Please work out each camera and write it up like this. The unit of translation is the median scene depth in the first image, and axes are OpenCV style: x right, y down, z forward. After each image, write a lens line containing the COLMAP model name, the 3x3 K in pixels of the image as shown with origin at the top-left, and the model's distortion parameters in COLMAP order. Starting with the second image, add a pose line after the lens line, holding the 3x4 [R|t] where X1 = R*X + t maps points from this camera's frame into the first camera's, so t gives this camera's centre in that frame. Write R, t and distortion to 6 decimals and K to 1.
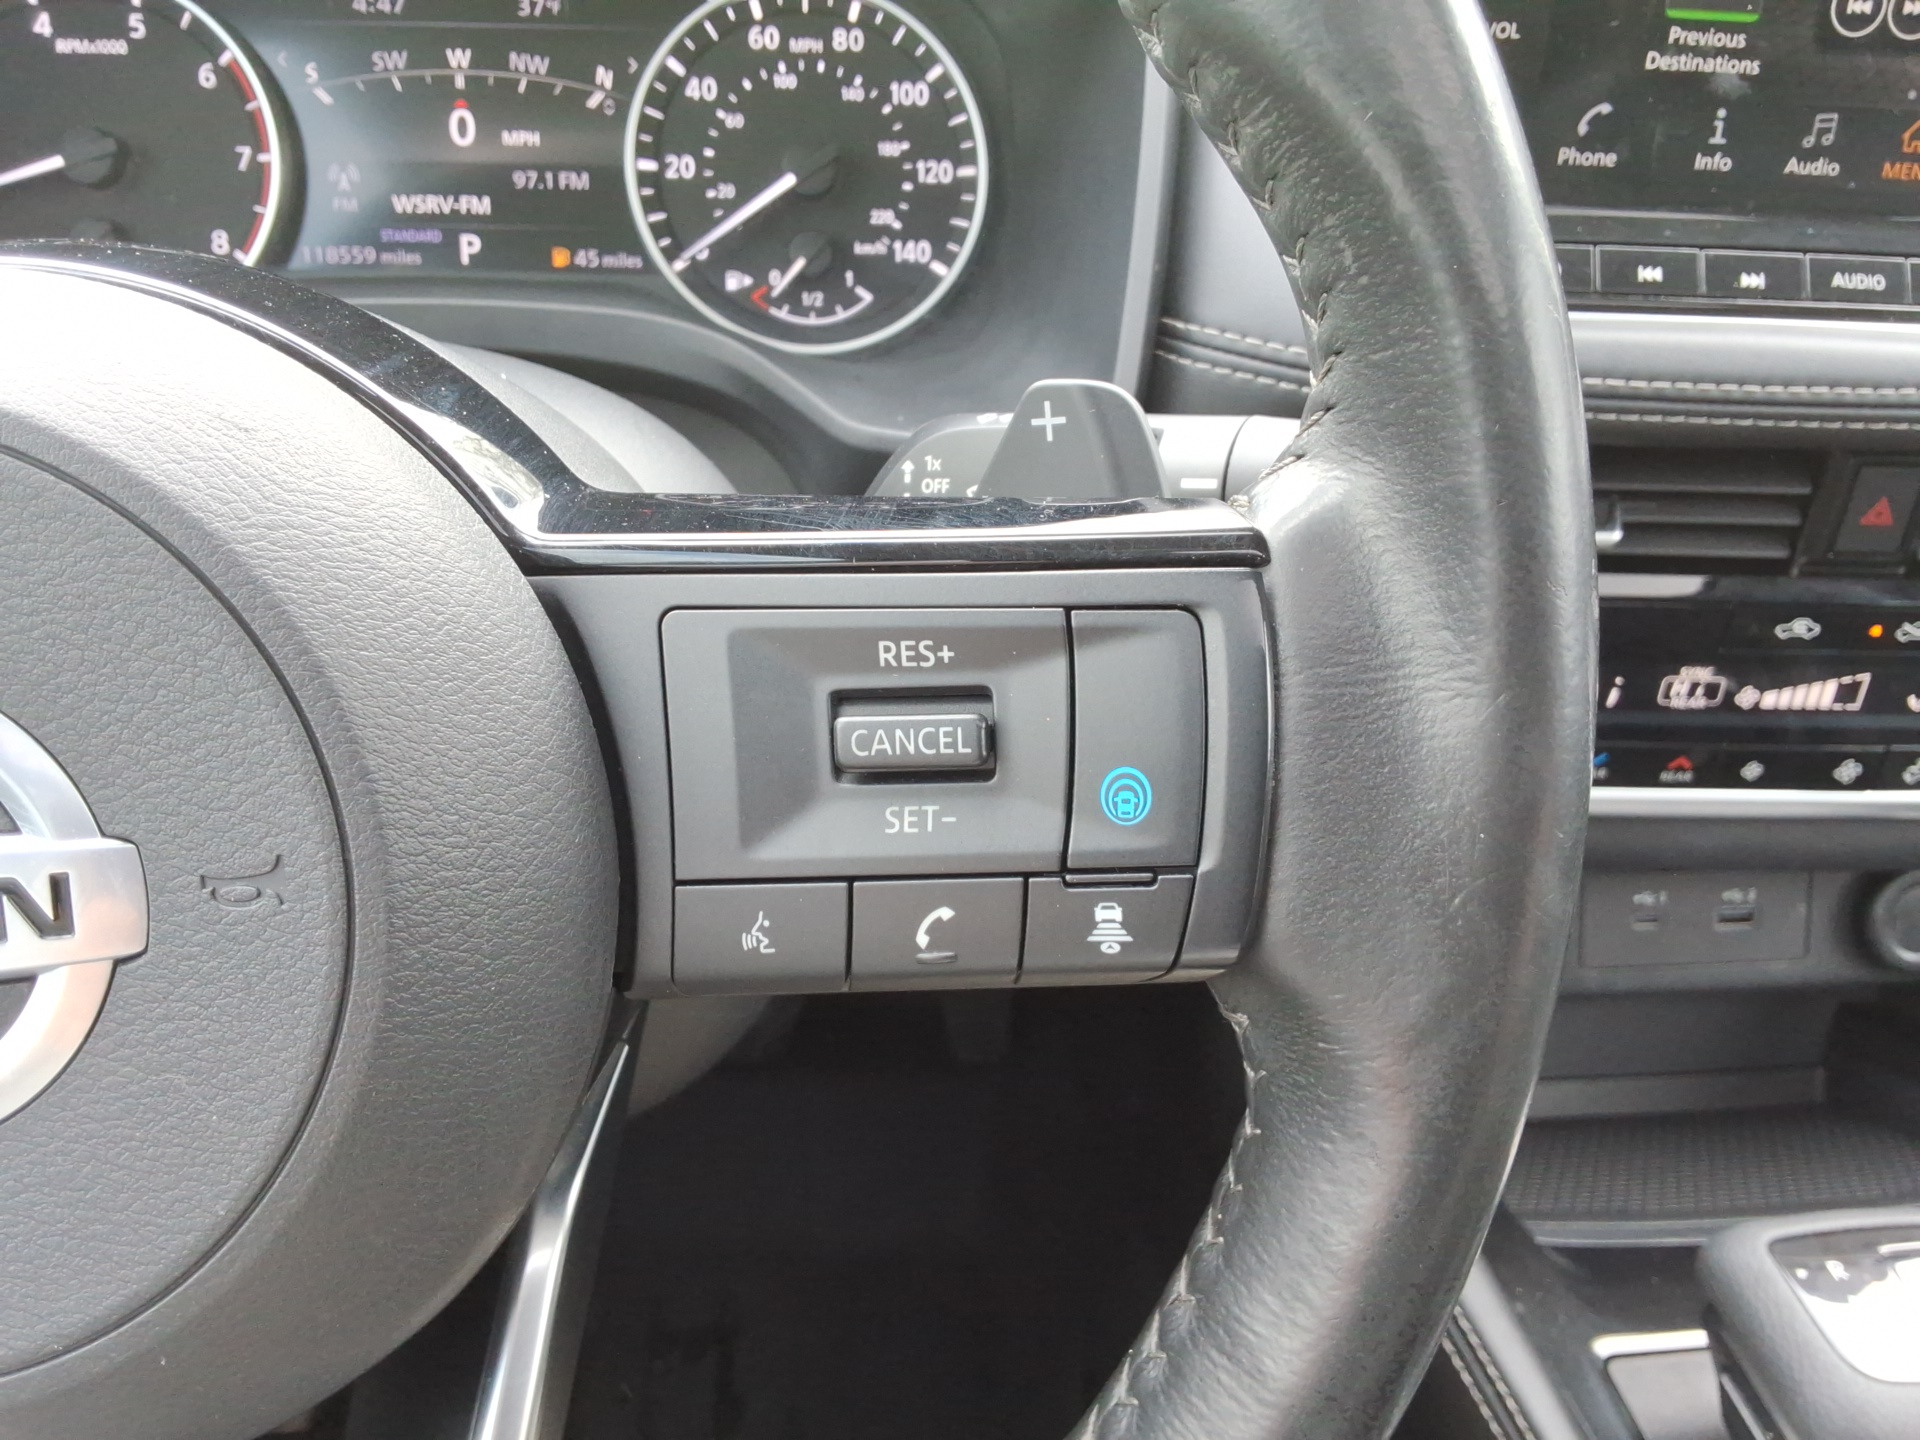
lens RADIAL K [[1546.3, 0, 967.2], [0, 1546.3, 736.6], [0, 0, 1]] dist [0.105027, -0.158284]
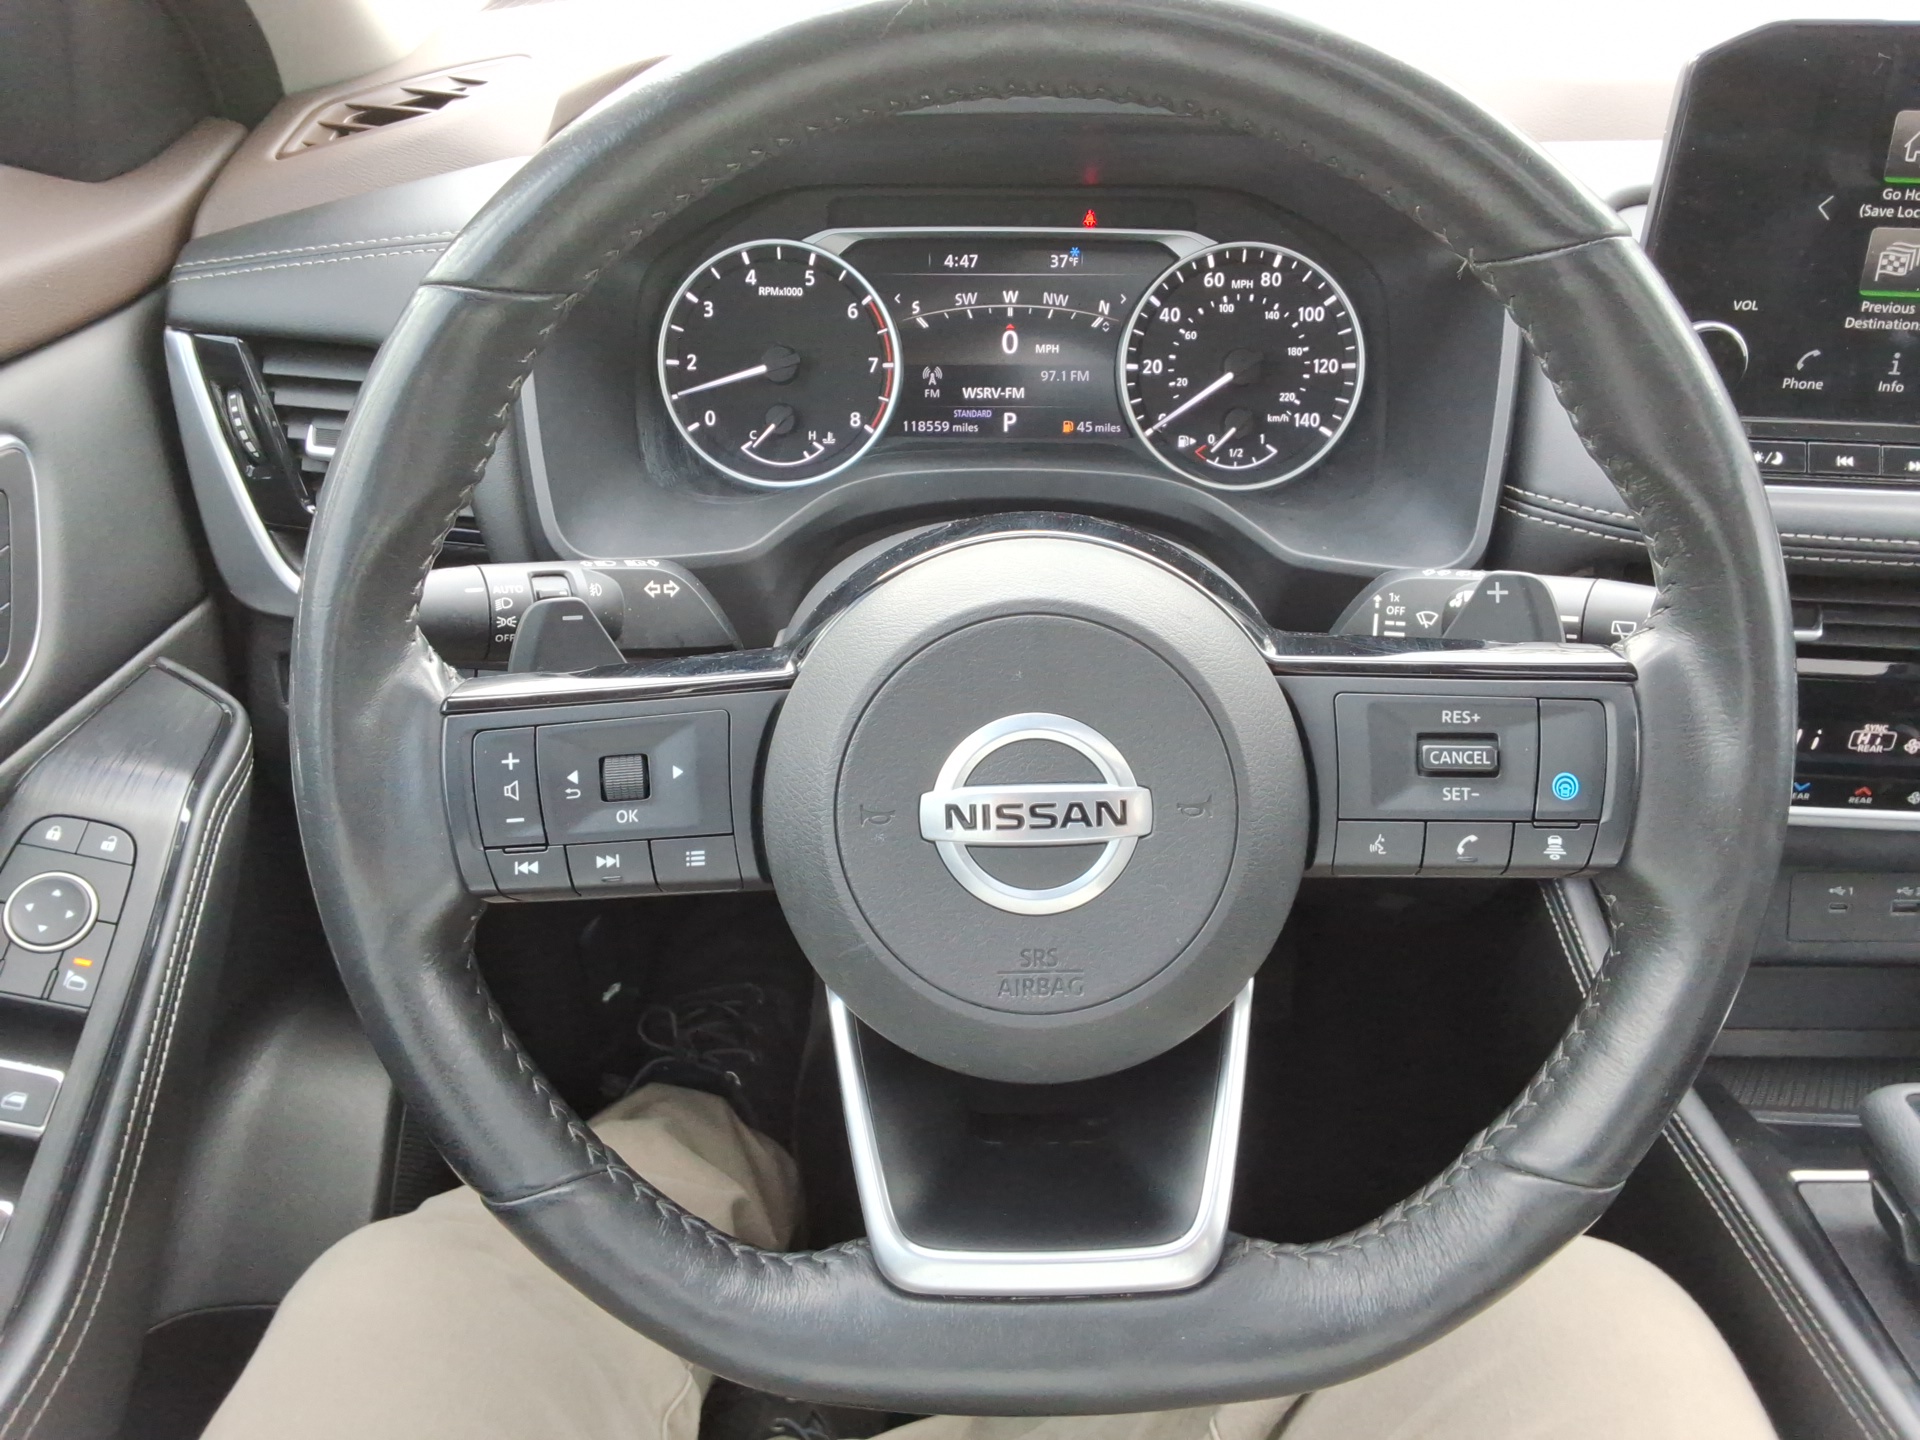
lens RADIAL K [[1546.3, 0, 967.7], [0, 1546.3, 729.8], [0, 0, 1]] dist [0.105027, -0.158284]
pose [[0.993392, 0.029276, -0.110972, -0.193008], [-0.031038, 0.999418, -0.014184, 0.006615], [0.110492, 0.017534, 0.993722, -0.500968]]
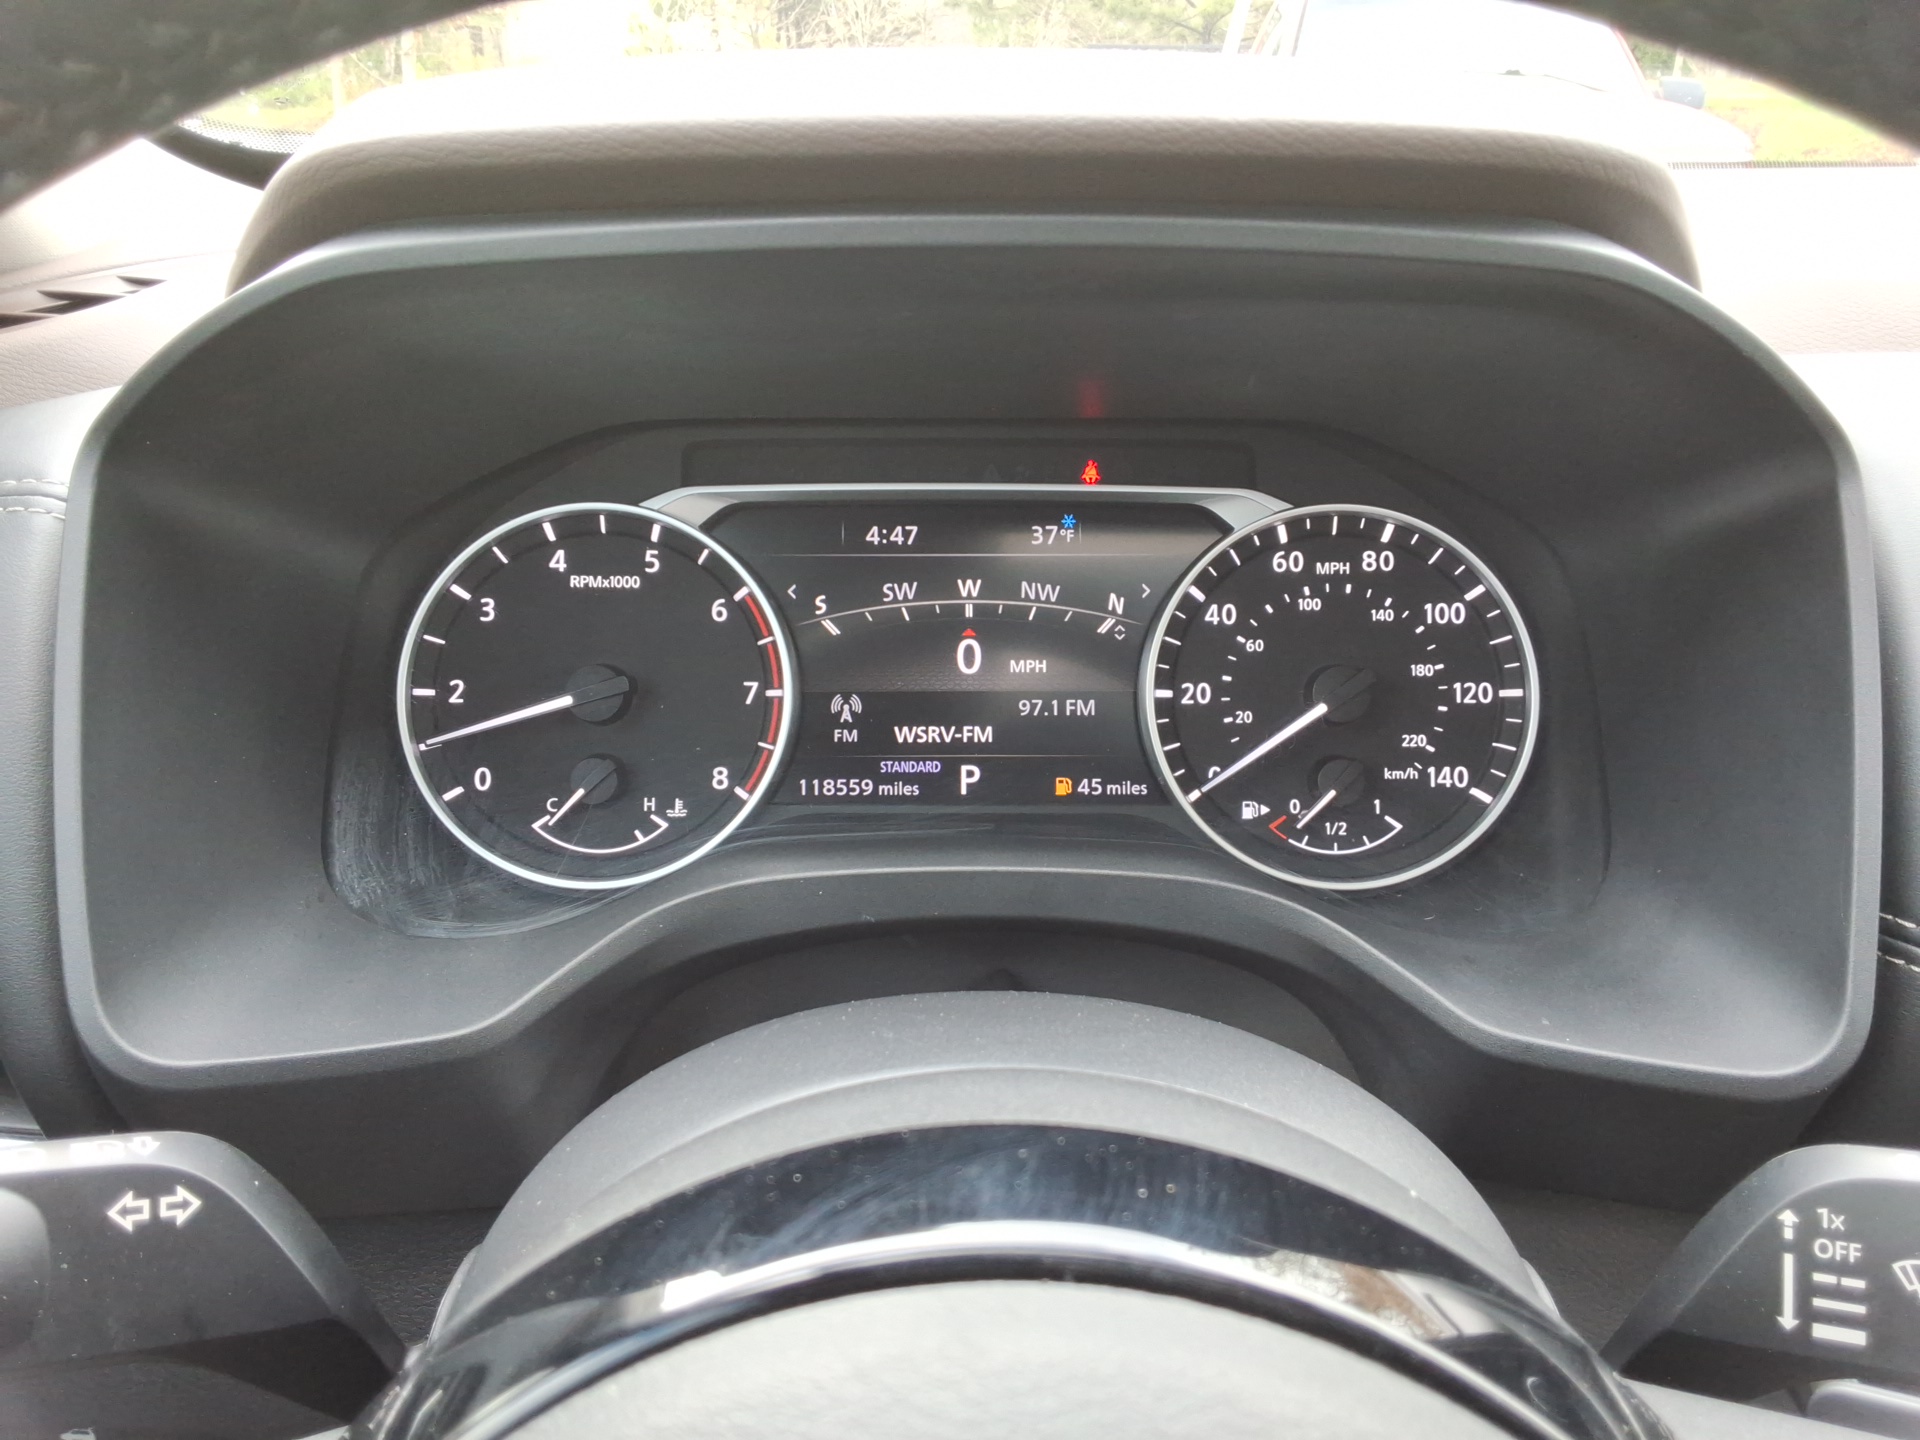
lens RADIAL K [[1546.3, 0, 963.4], [0, 1546.3, 715.9], [0, 0, 1]] dist [0.105027, -0.158284]
pose [[0.994267, 0.000846, -0.106919, -0.233624], [-0.024267, 0.975661, -0.217940, -0.153719], [0.104132, 0.219285, 0.970088, 0.099607]]
